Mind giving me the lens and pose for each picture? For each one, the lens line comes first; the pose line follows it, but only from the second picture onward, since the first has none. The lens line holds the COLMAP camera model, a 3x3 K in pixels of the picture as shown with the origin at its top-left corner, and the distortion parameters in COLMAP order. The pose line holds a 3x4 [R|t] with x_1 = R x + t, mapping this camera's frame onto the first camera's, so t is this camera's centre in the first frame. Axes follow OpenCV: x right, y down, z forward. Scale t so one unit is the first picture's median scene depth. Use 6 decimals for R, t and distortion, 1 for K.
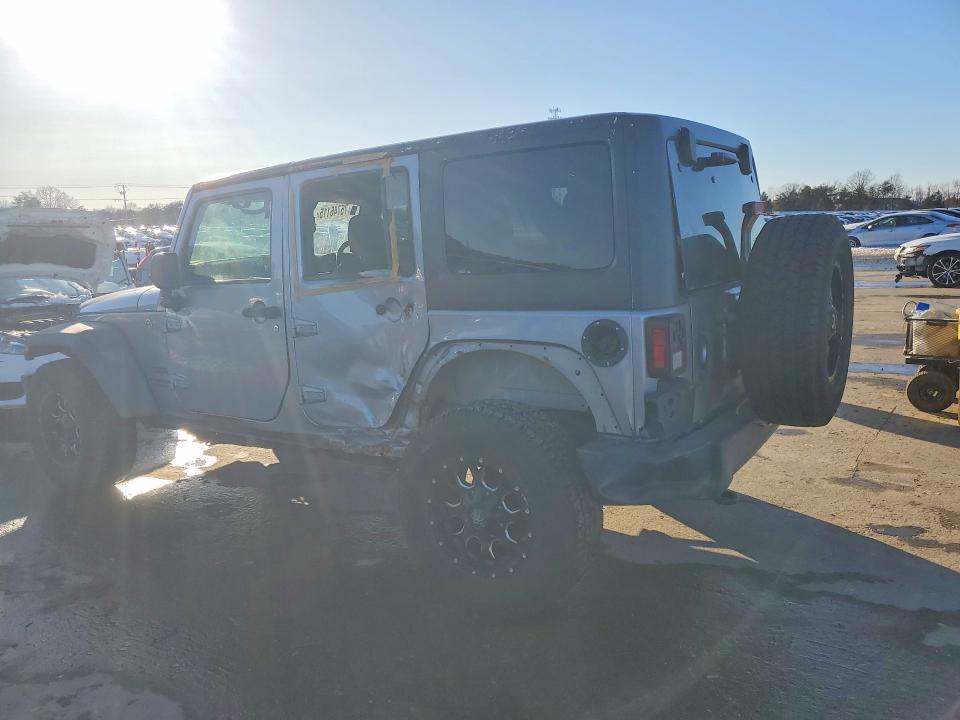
lens RADIAL K [[759.9, 0, 480.0], [0, 759.9, 360.0], [0, 0, 1]] dist [0.026901, 0.007517]
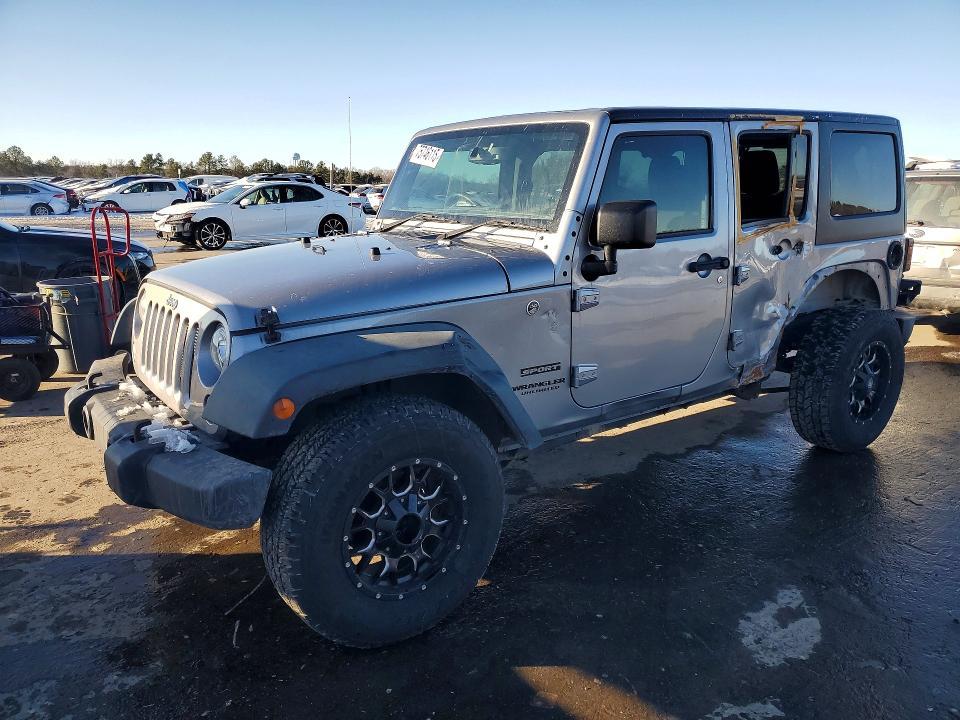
lens RADIAL K [[759.9, 0, 480.0], [0, 759.9, 360.0], [0, 0, 1]] dist [0.026901, 0.007517]
pose [[0.325633, -0.177419, 0.928701, -1.394892], [0.145600, 0.979930, 0.136154, -0.127089], [-0.934218, 0.090883, 0.344930, 1.031848]]
